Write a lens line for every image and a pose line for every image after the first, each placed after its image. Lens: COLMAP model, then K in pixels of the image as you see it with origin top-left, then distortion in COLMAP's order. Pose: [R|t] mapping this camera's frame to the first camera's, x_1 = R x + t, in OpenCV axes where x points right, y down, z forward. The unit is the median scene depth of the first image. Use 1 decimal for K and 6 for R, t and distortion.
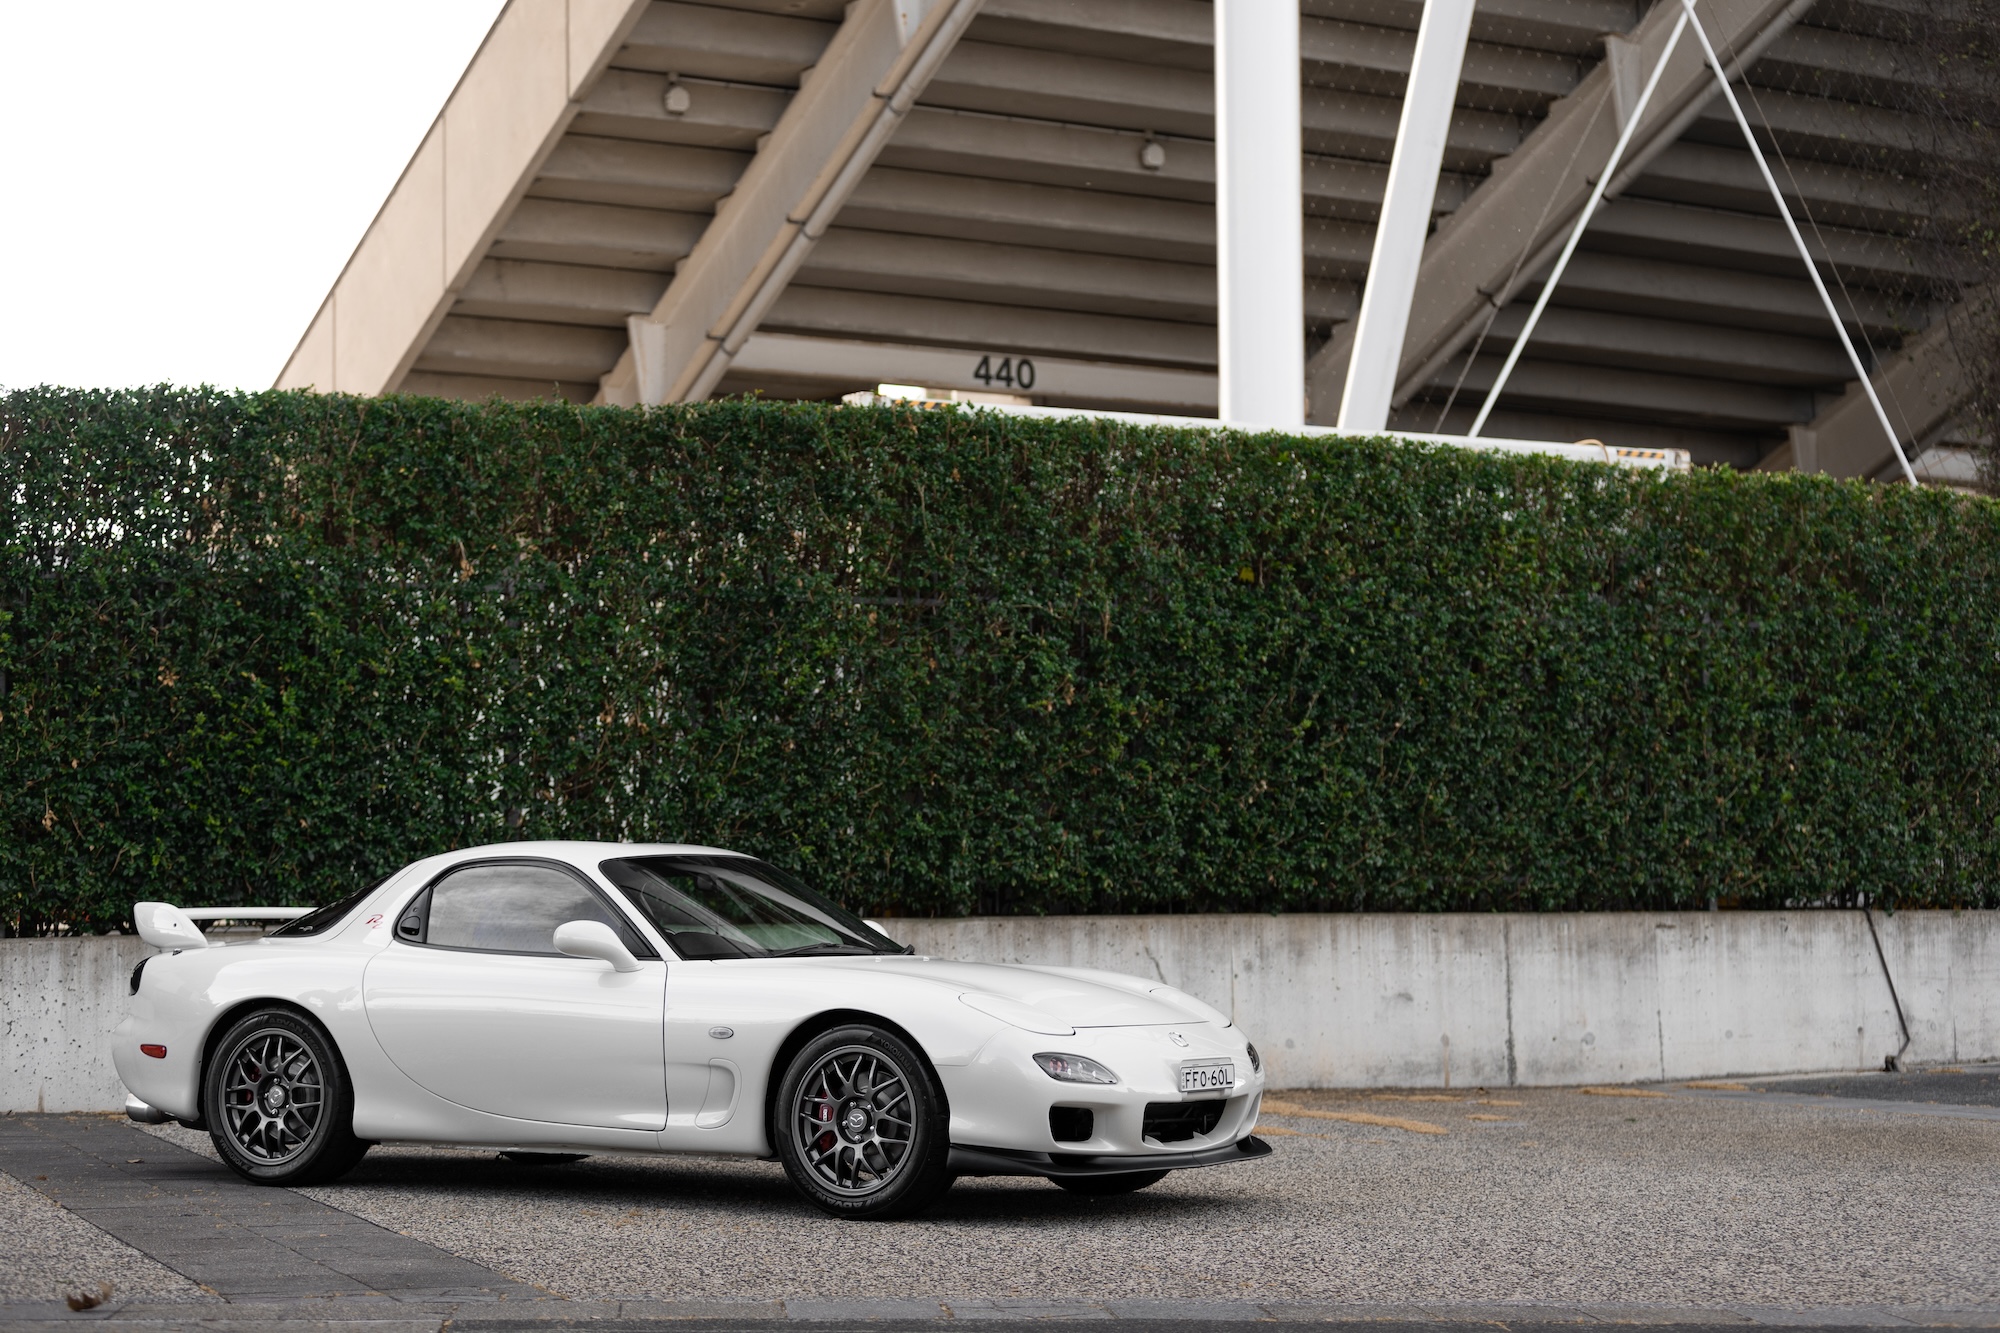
lens RADIAL K [[3840.1, 0, 999.9], [0, 3840.1, 654.1], [0, 0, 1]] dist [0.059038, 0.000000]
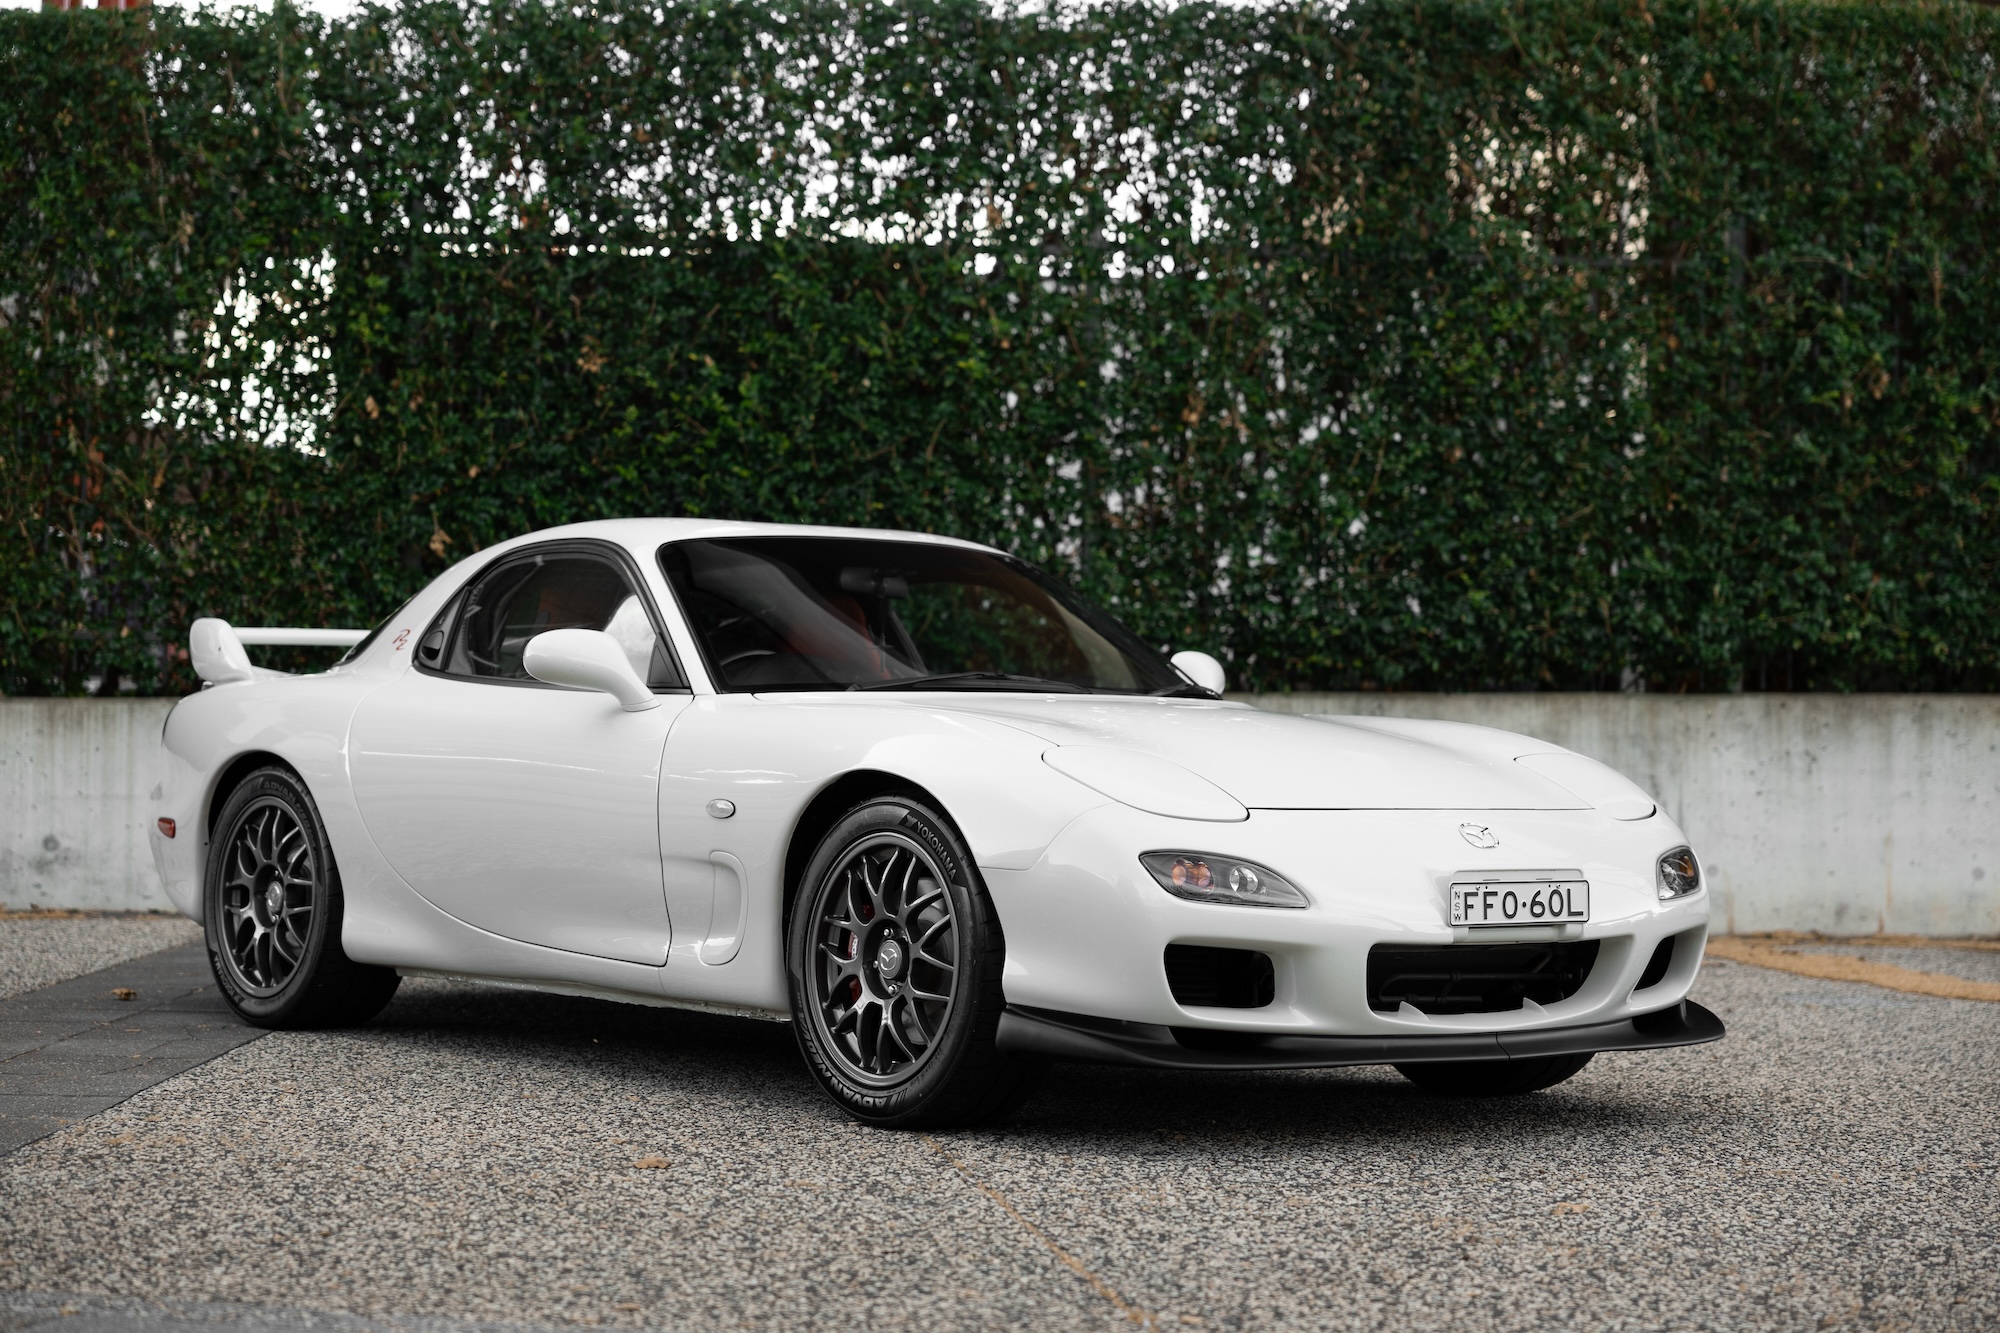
lens RADIAL K [[3840.1, 0, 992.0], [0, 3840.1, 670.4], [0, 0, 1]] dist [0.059038, 0.000000]
pose [[0.943479, 0.006386, -0.331372, 0.106205], [0.009287, 0.998912, 0.045693, 0.031052], [0.331303, -0.046188, 0.942393, 0.278485]]
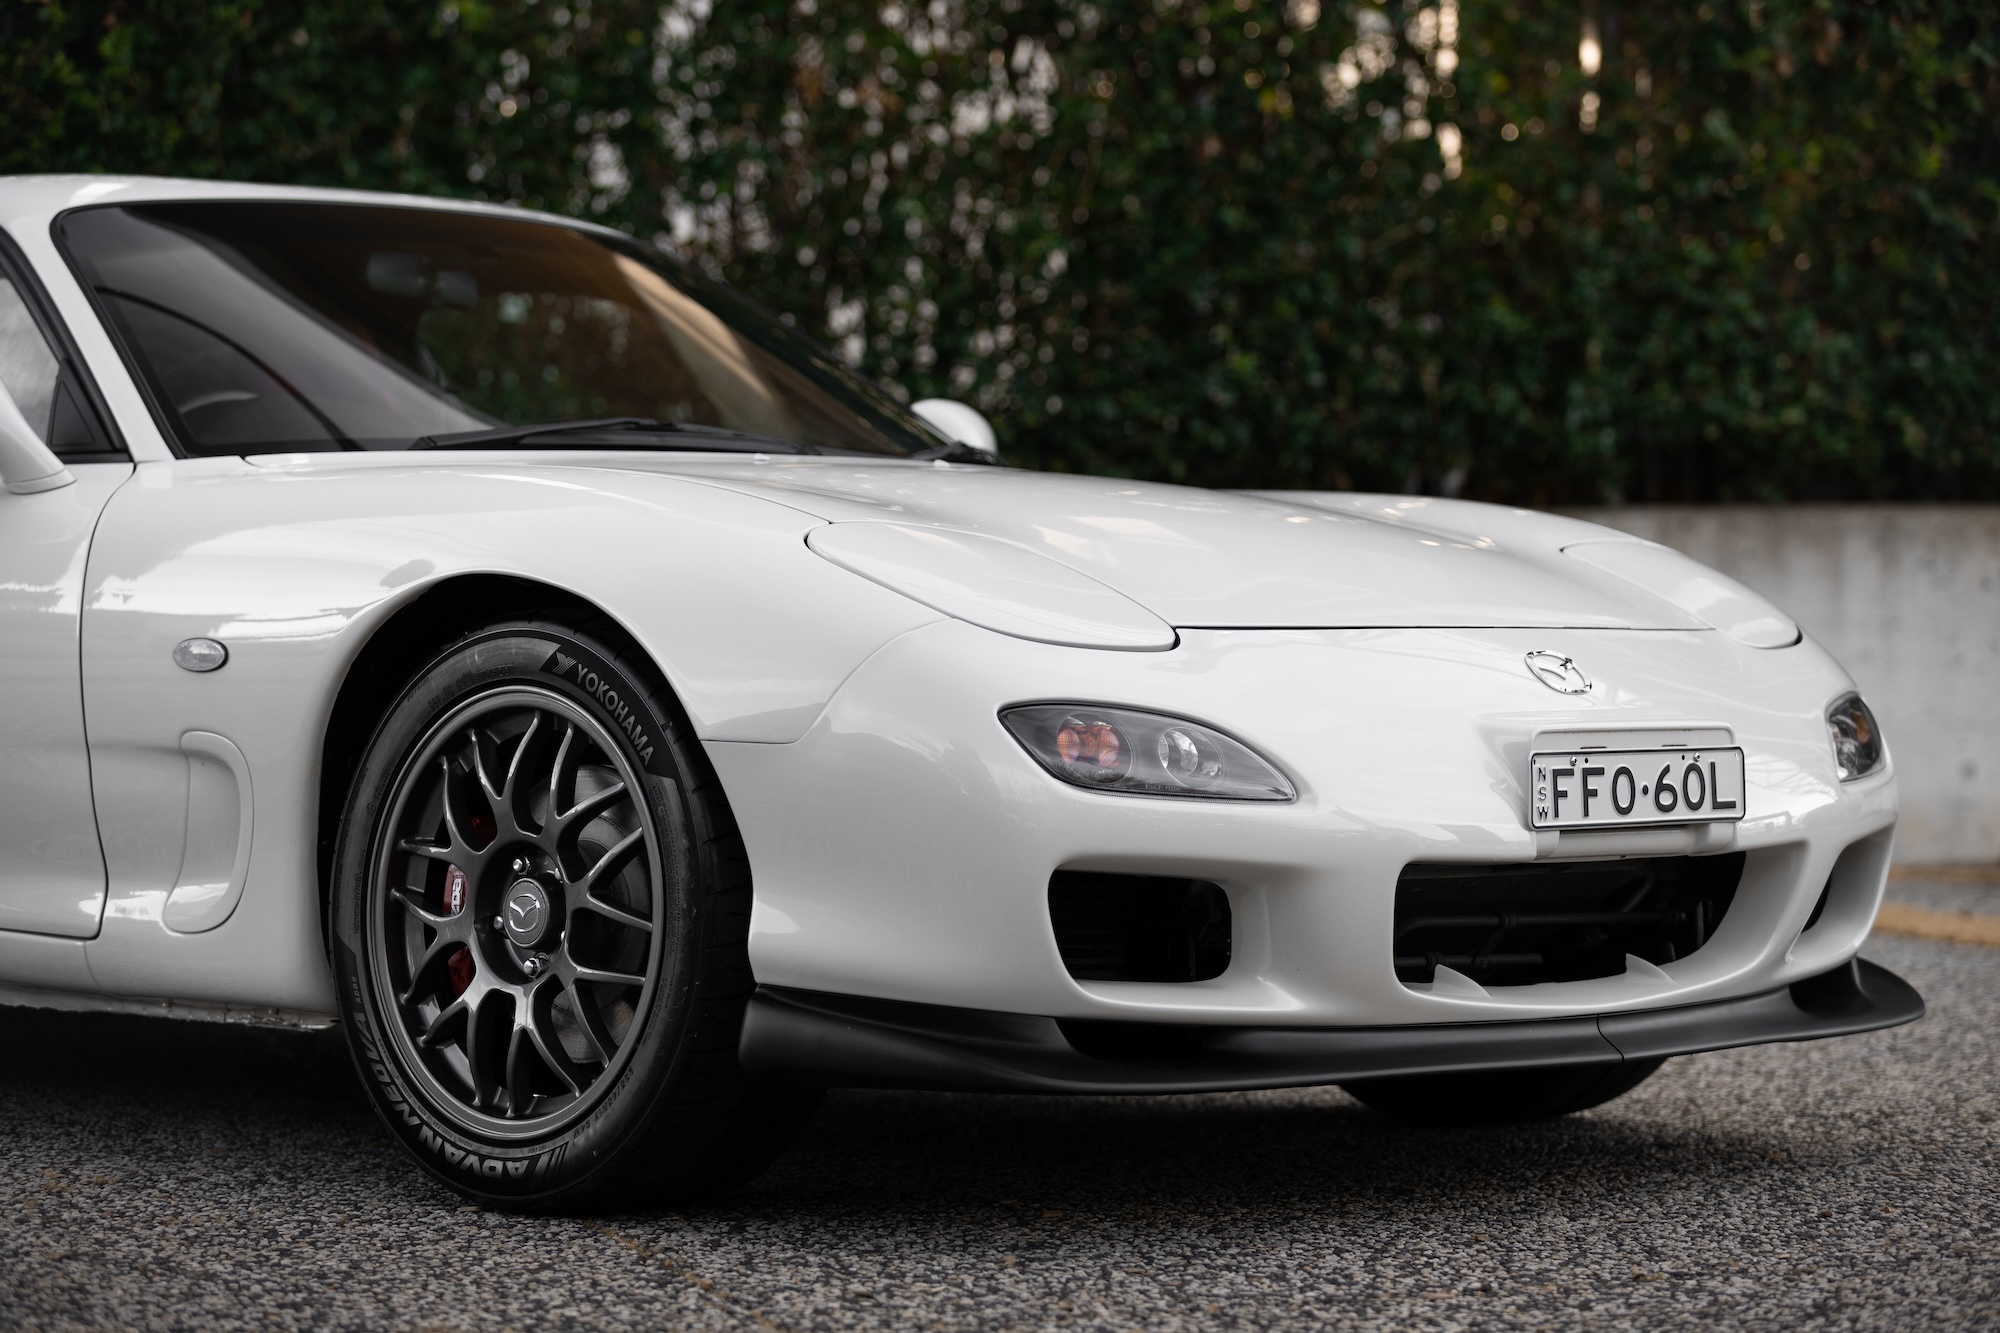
lens RADIAL K [[5260.7, 0, 958.6], [0, 5260.7, 667.4], [0, 0, 1]] dist [-0.047061, 0.000000]
pose [[0.975174, -0.004106, -0.221403, 0.060641], [0.019945, 0.997393, 0.069351, 0.043105], [0.220541, -0.072045, 0.972713, 0.352424]]
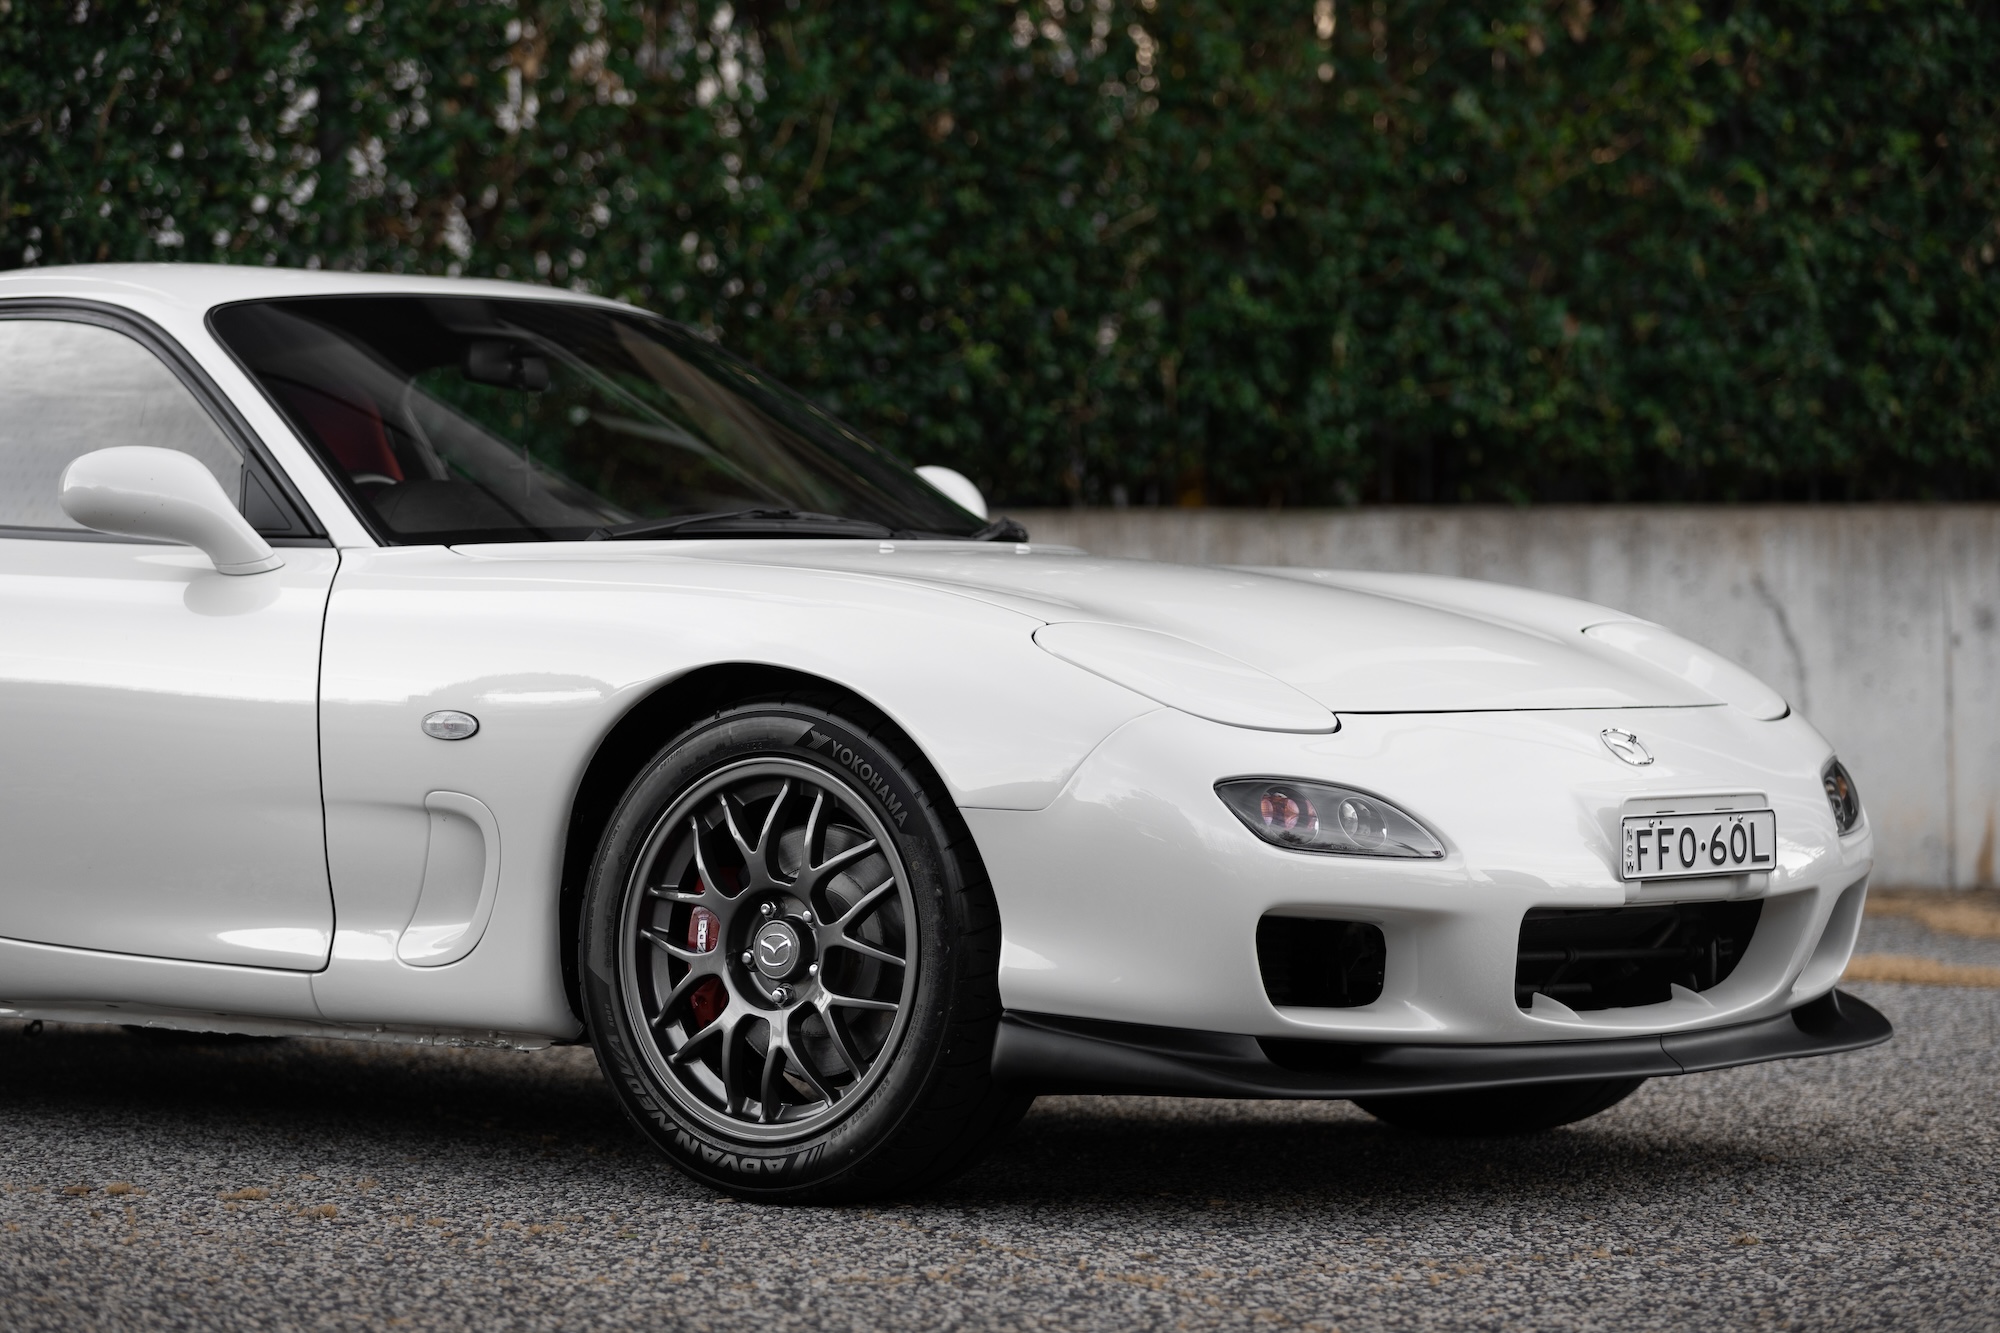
lens RADIAL K [[6945.0, 0, 985.1], [0, 6945.0, 655.0], [0, 0, 1]] dist [-0.179892, 0.000000]
pose [[0.994727, 0.002343, -0.102533, 0.034078], [0.005656, 0.996964, 0.077656, 0.023033], [0.102404, -0.077826, 0.991694, 0.190628]]
